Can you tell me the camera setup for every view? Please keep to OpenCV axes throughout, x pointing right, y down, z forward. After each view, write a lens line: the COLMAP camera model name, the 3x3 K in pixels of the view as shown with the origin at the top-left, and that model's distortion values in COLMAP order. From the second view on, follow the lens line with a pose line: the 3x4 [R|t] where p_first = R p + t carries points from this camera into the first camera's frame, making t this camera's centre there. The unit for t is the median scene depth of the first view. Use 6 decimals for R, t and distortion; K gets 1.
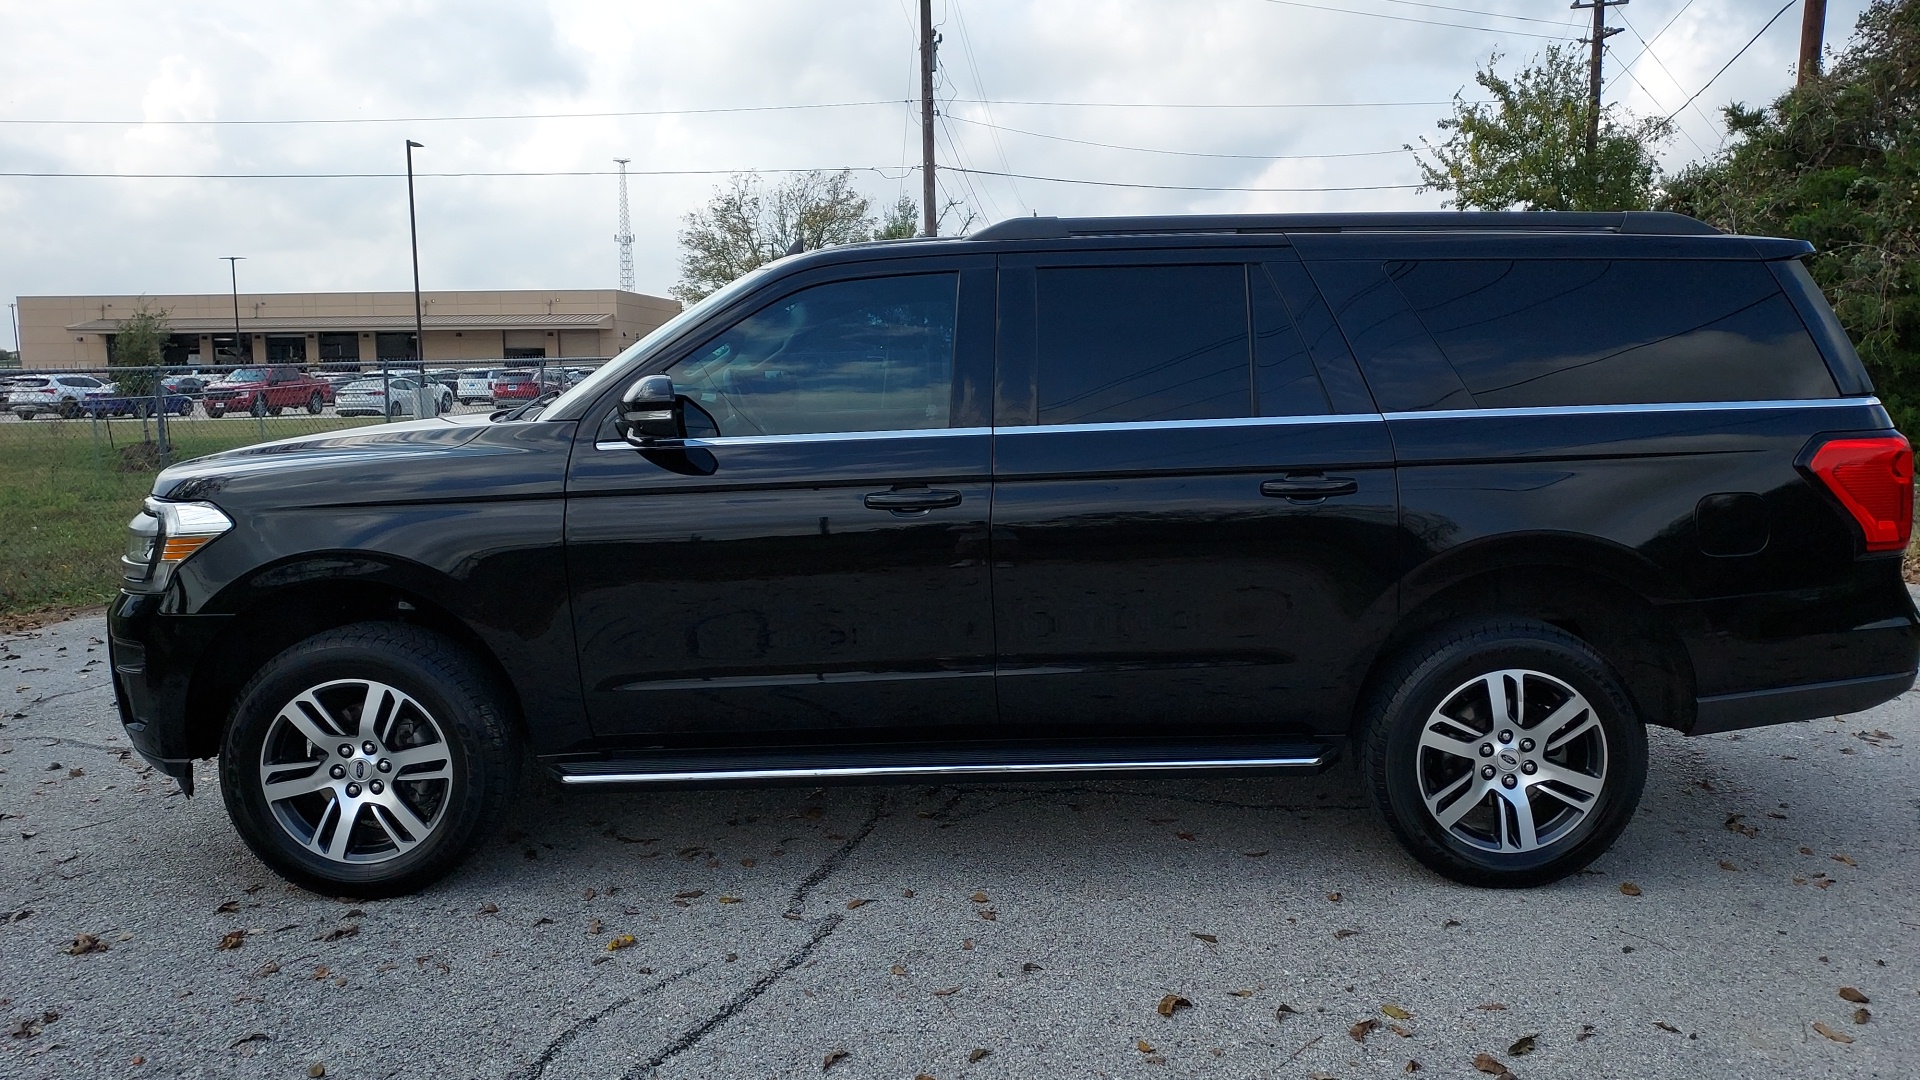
lens RADIAL K [[1372.4, 0, 990.2], [0, 1372.4, 531.3], [0, 0, 1]] dist [0.030048, -0.001858]
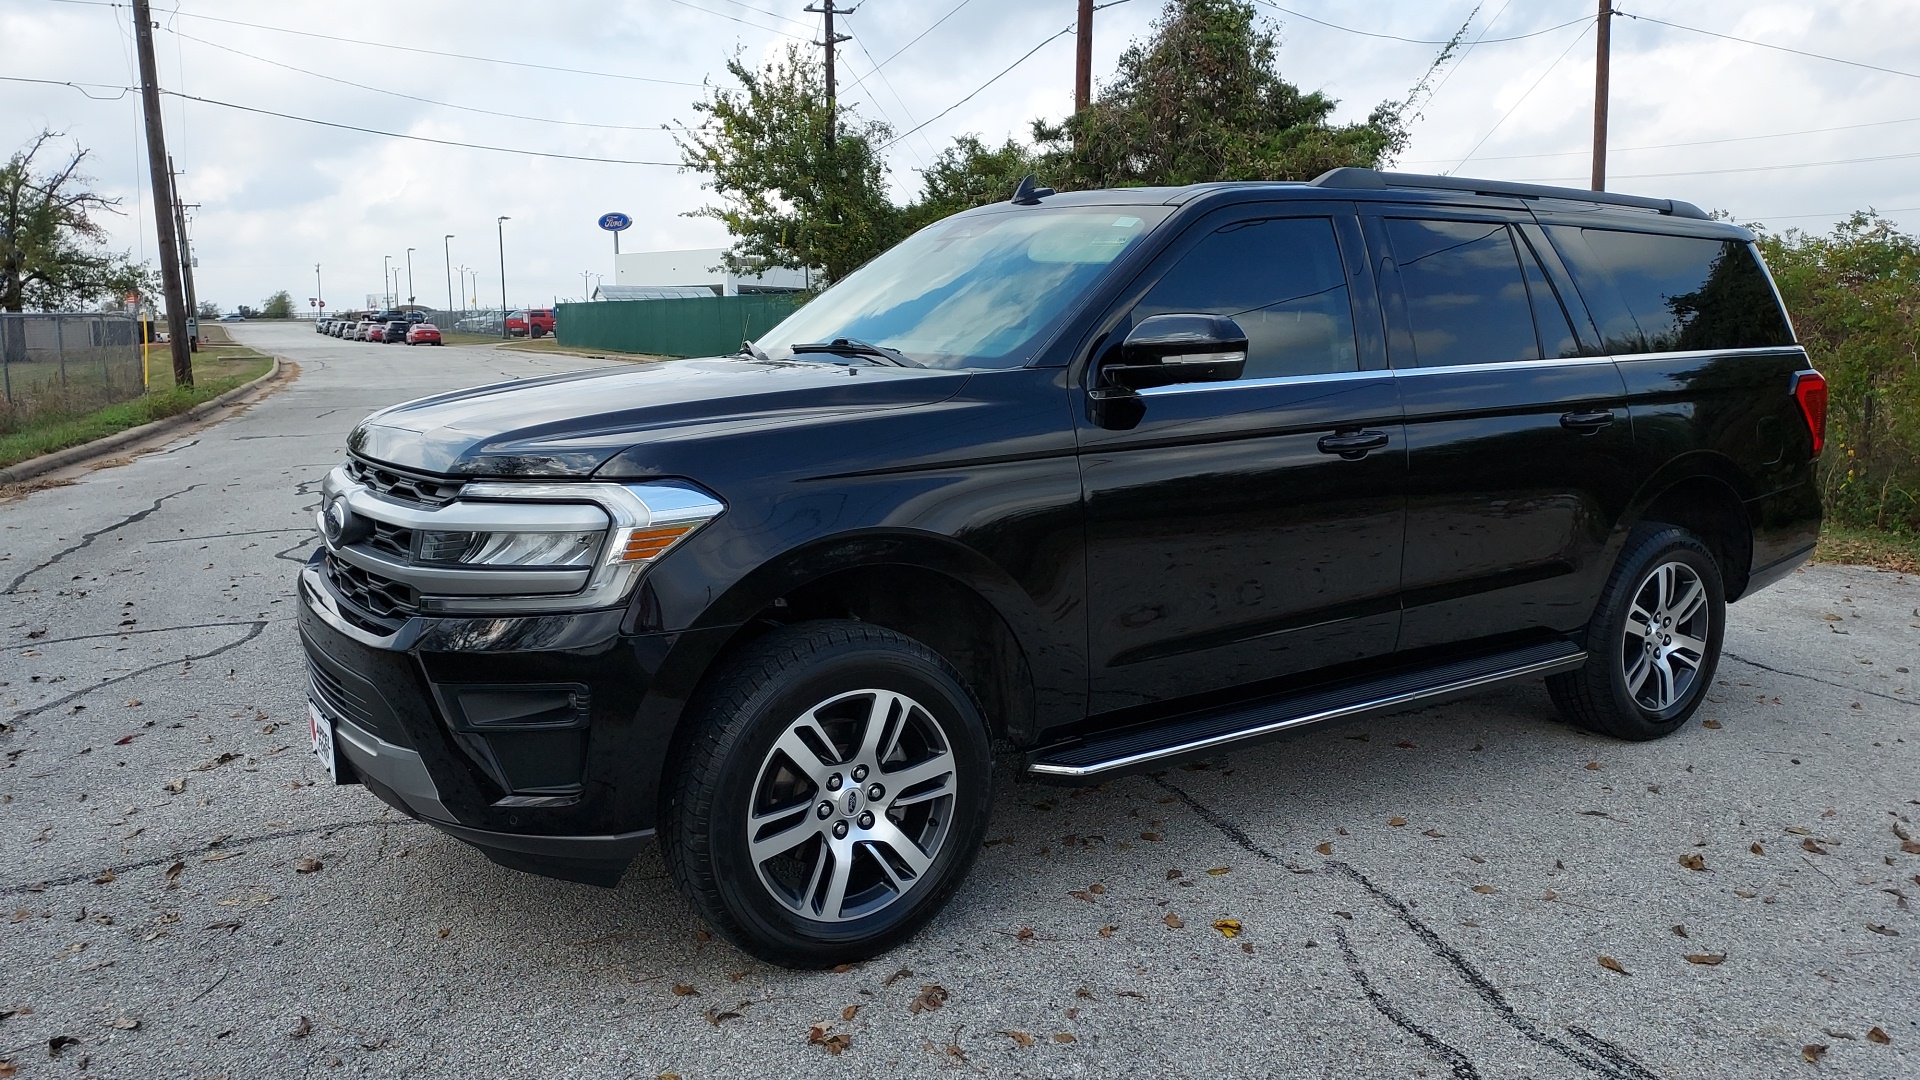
lens RADIAL K [[1362.9, 0, 960.0], [0, 1362.9, 540.0], [0, 0, 1]] dist [0.111592, -0.137011]
pose [[0.831212, -0.071156, 0.551383, -0.831074], [0.059912, 0.997465, 0.038405, -0.006579], [-0.552718, 0.001111, 0.833368, 0.301007]]
